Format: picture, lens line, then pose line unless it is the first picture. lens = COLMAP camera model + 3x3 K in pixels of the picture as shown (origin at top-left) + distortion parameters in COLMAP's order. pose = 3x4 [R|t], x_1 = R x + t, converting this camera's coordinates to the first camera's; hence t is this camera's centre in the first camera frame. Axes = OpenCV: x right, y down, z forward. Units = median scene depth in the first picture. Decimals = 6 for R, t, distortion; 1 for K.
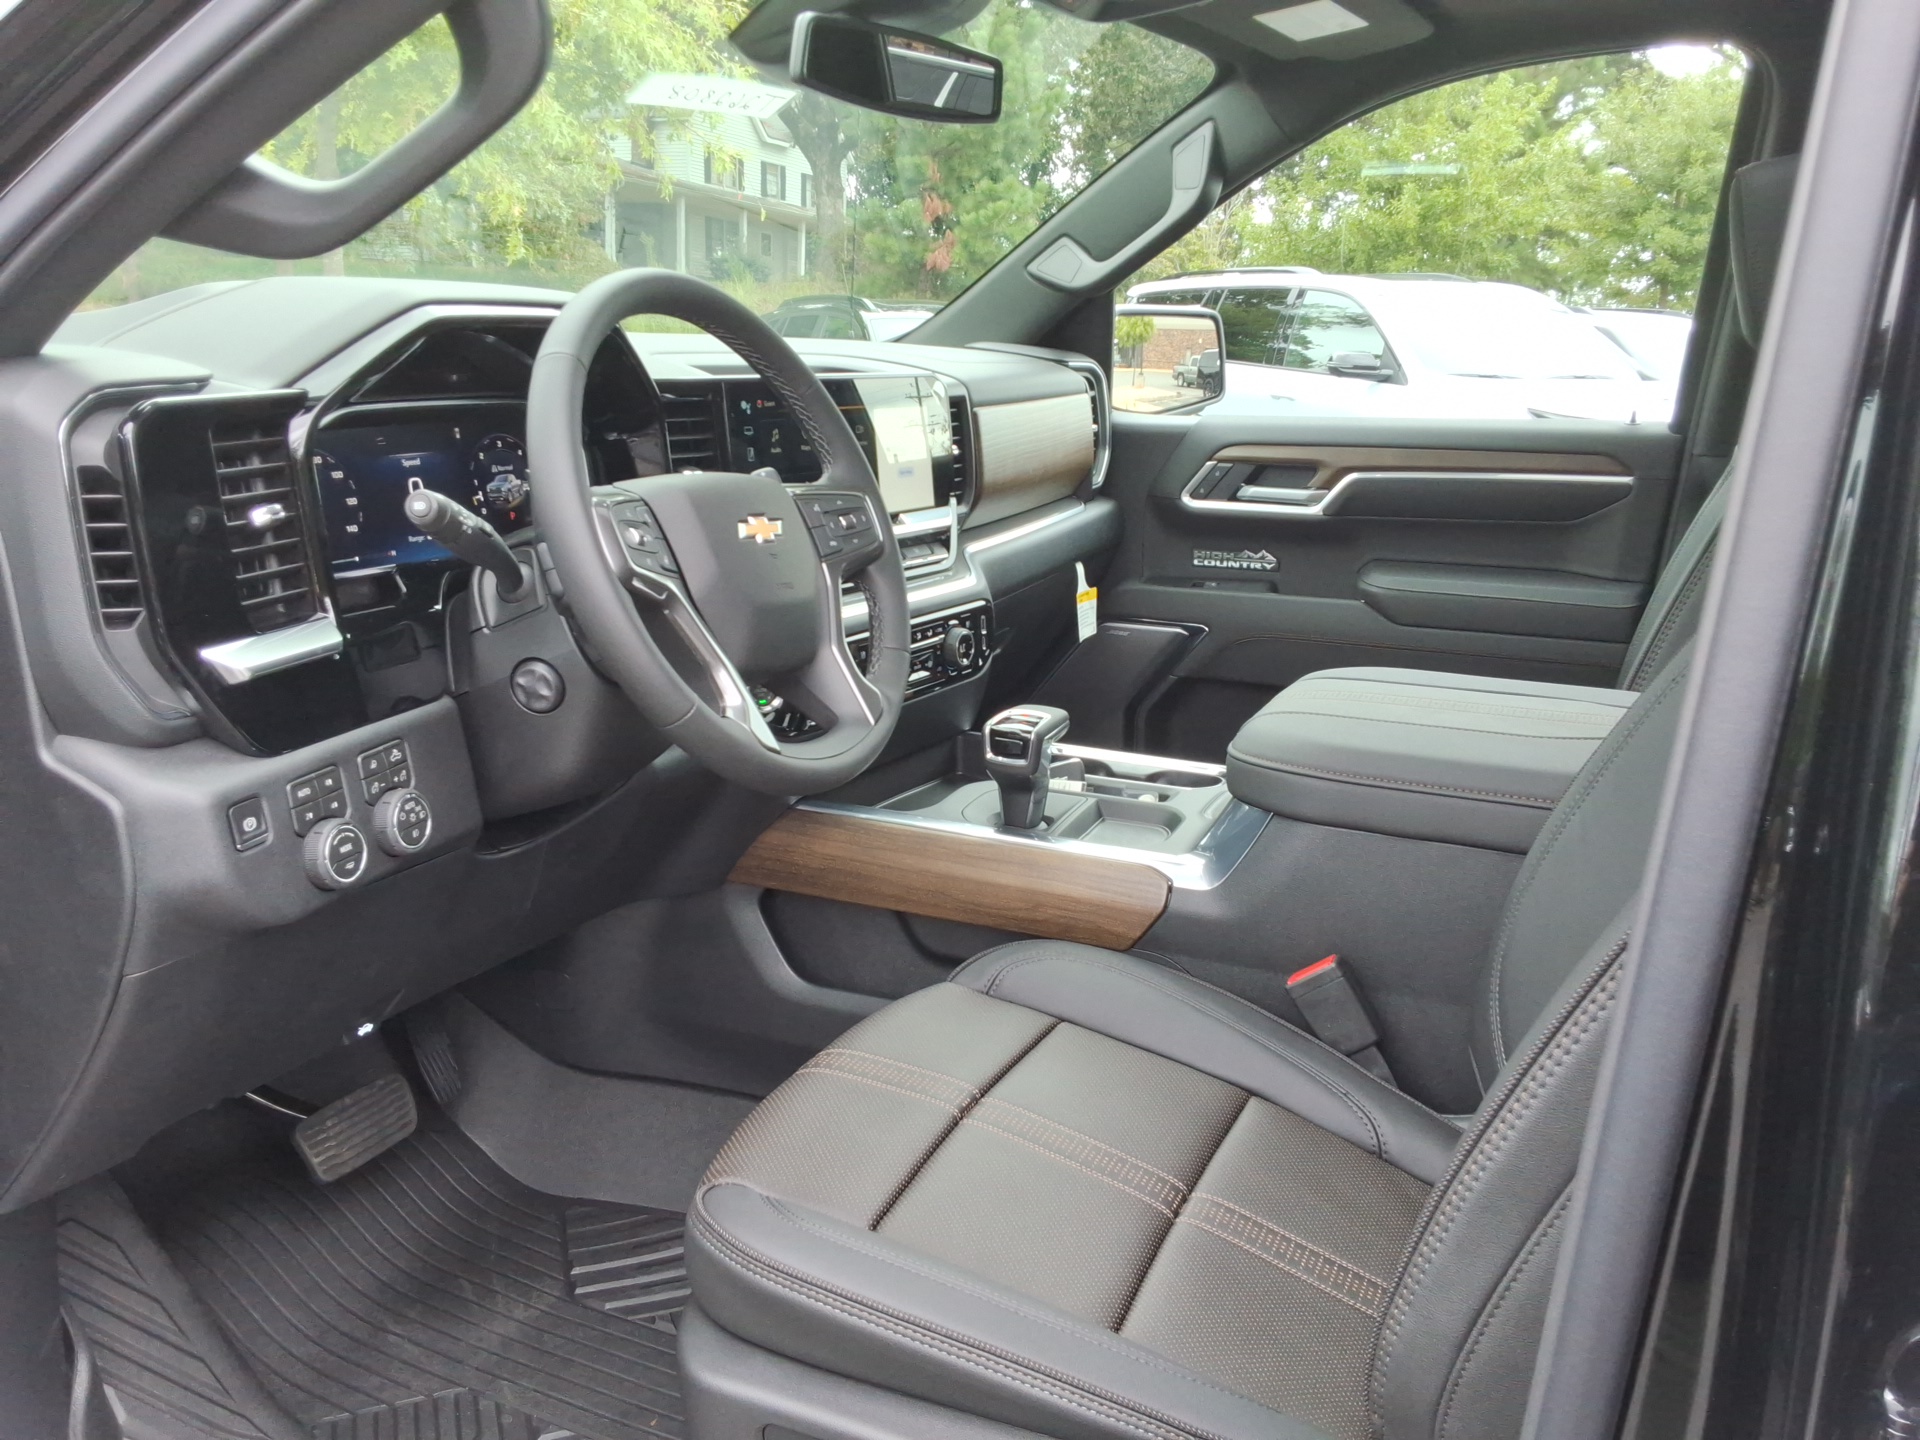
lens RADIAL K [[1552.0, 0, 990.9], [0, 1552.0, 683.8], [0, 0, 1]] dist [0.095813, -0.138844]
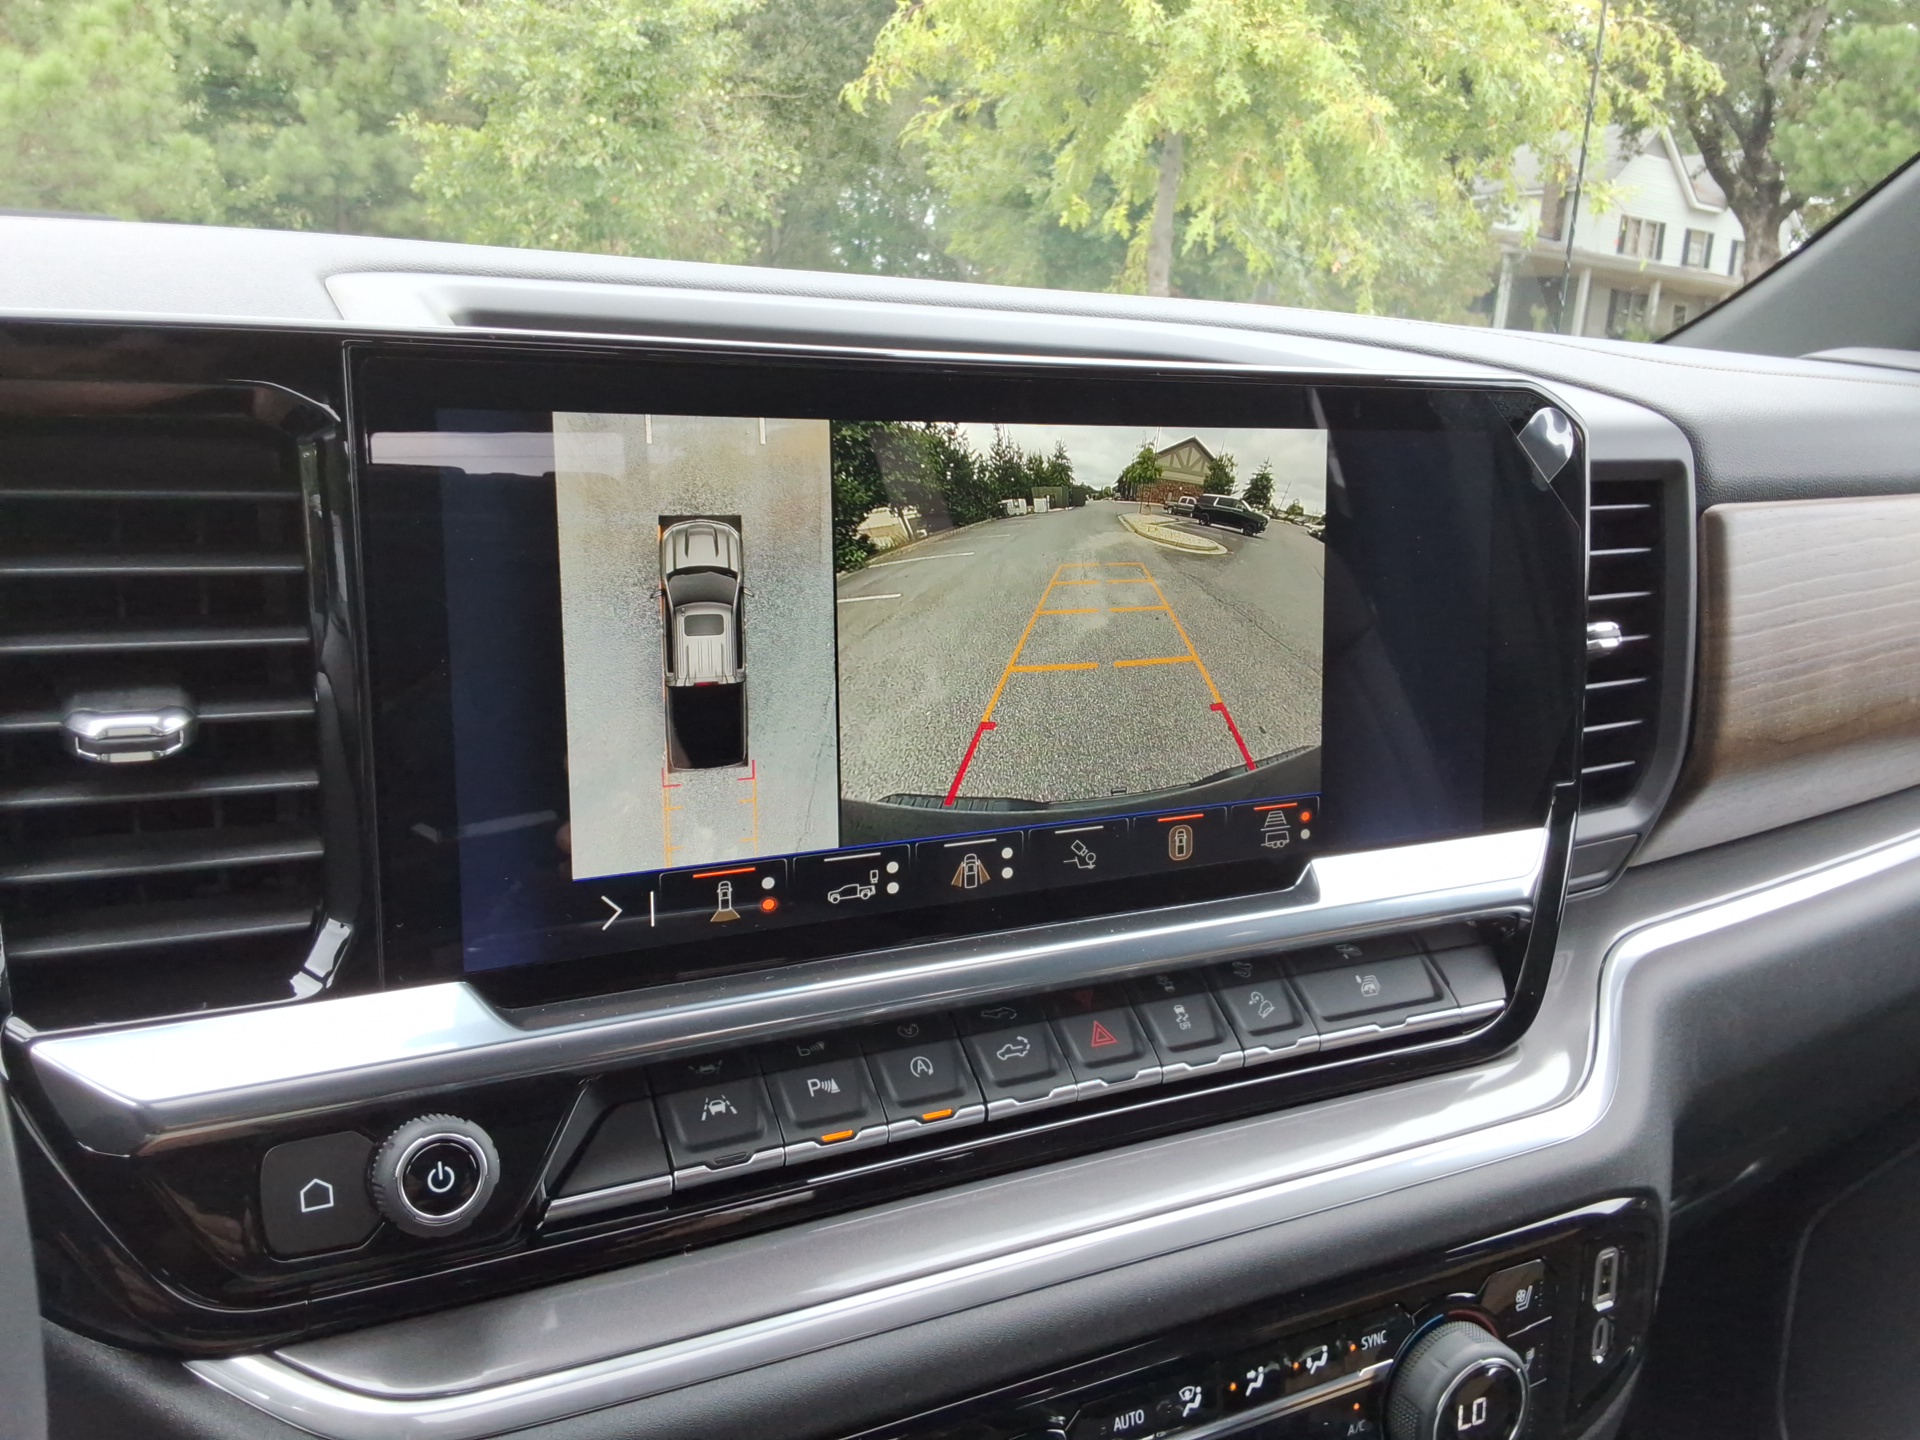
lens RADIAL K [[1539.9, 0, 974.0], [0, 1539.9, 711.3], [0, 0, 1]] dist [0.129984, -0.199274]
pose [[0.852926, 0.121092, -0.507794, 0.039451], [-0.136132, 0.990662, 0.007583, -0.167058], [0.503970, 0.062659, 0.861445, 0.926996]]
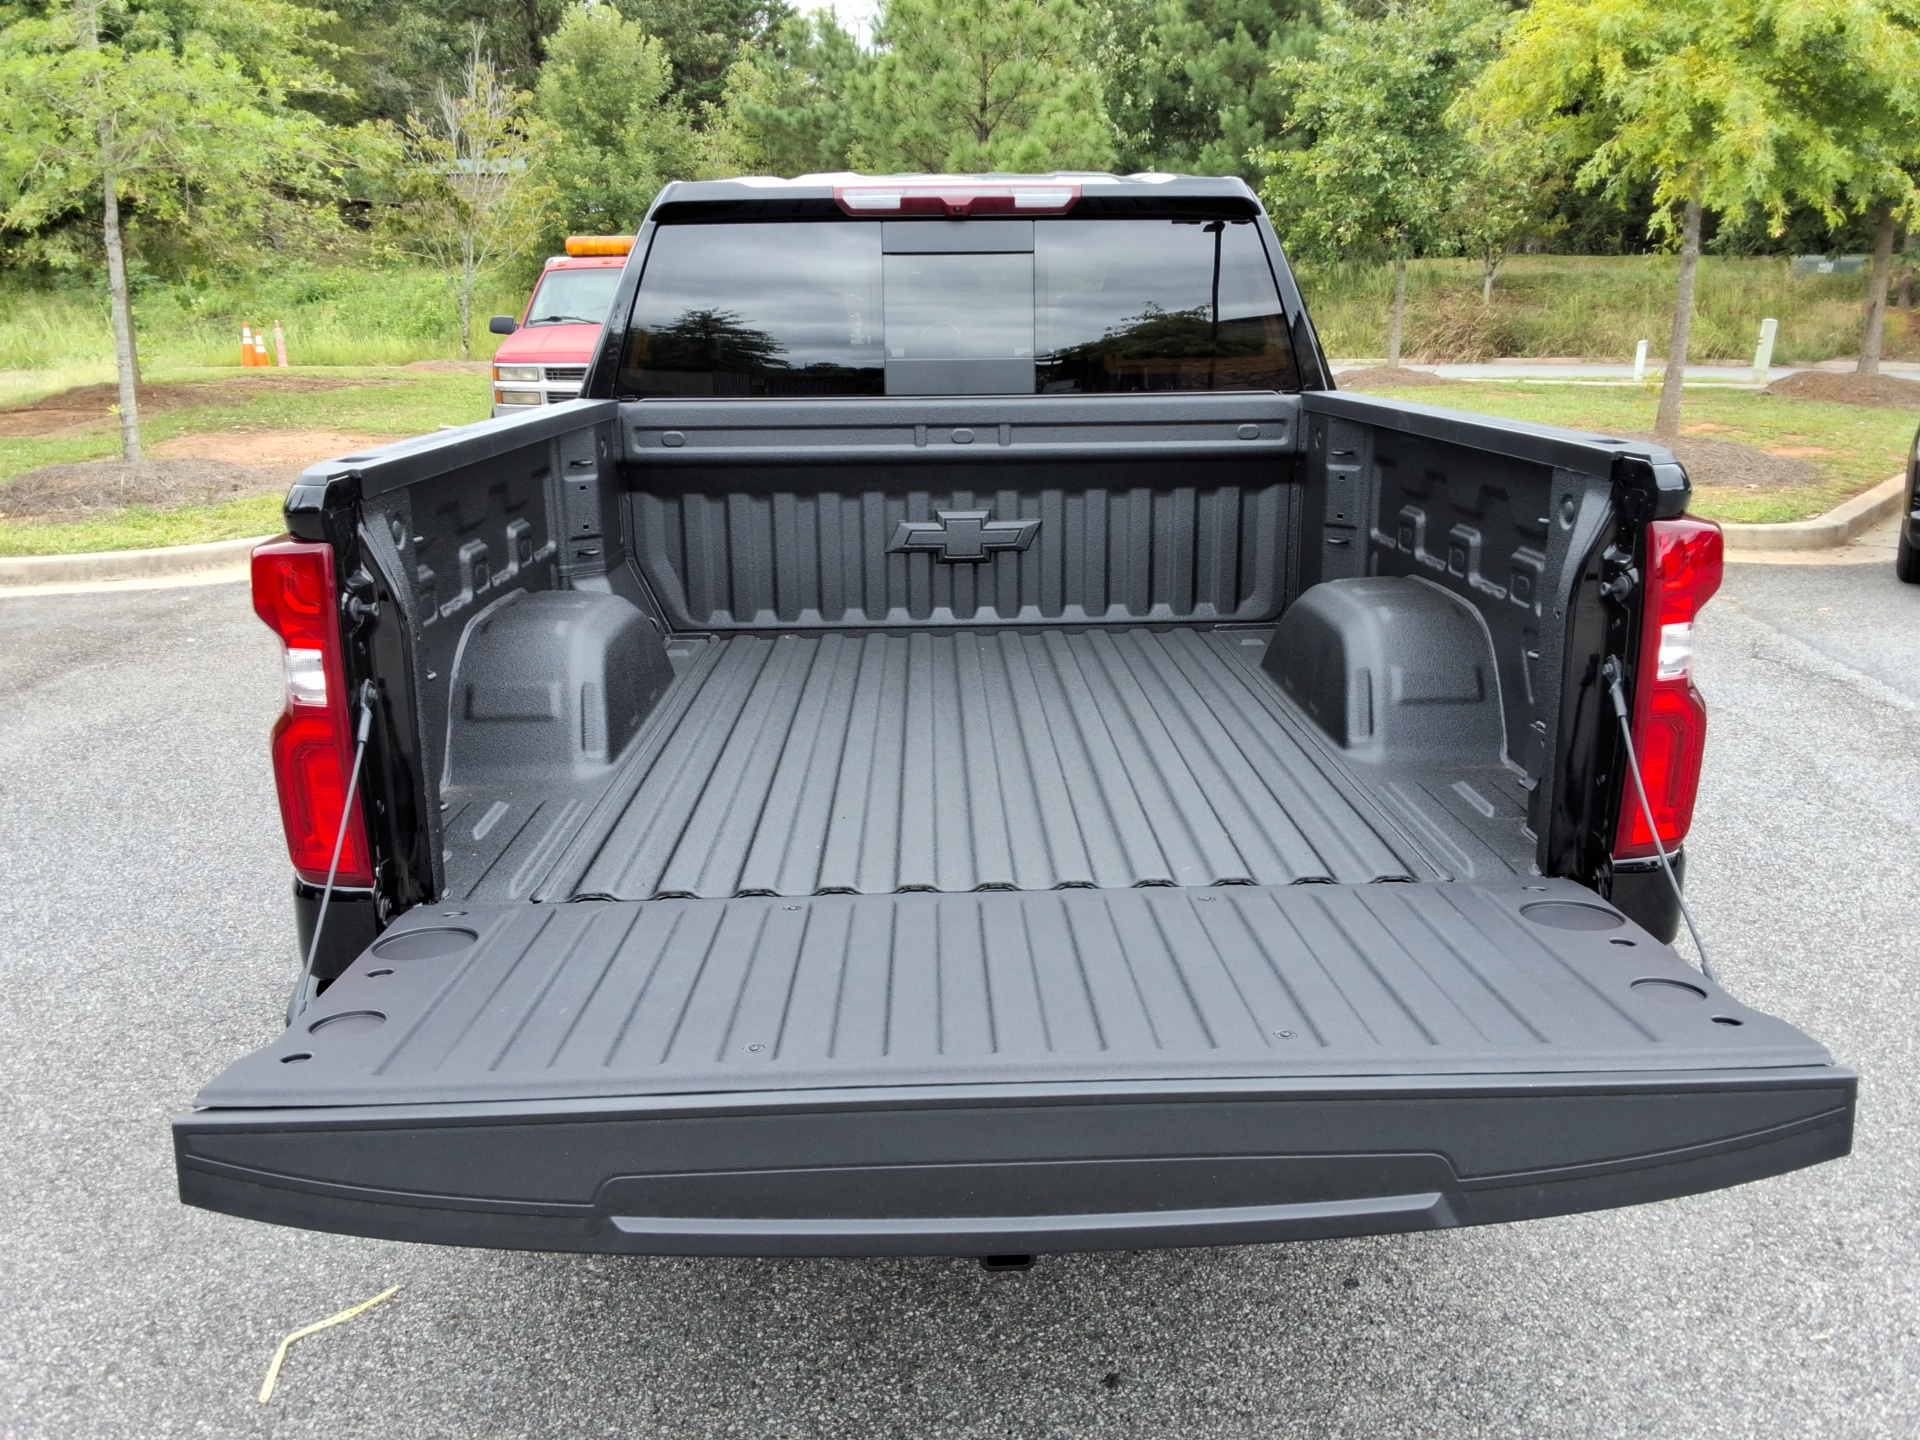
lens RADIAL K [[1566.6, 0, 978.5], [0, 1566.6, 694.5], [0, 0, 1]] dist [0.085408, -0.138214]
pose [[0.433504, 0.187648, -0.881398, 3.702642], [-0.179858, 0.976417, 0.119417, 0.113602], [0.883021, 0.106759, 0.457031, -0.558969]]
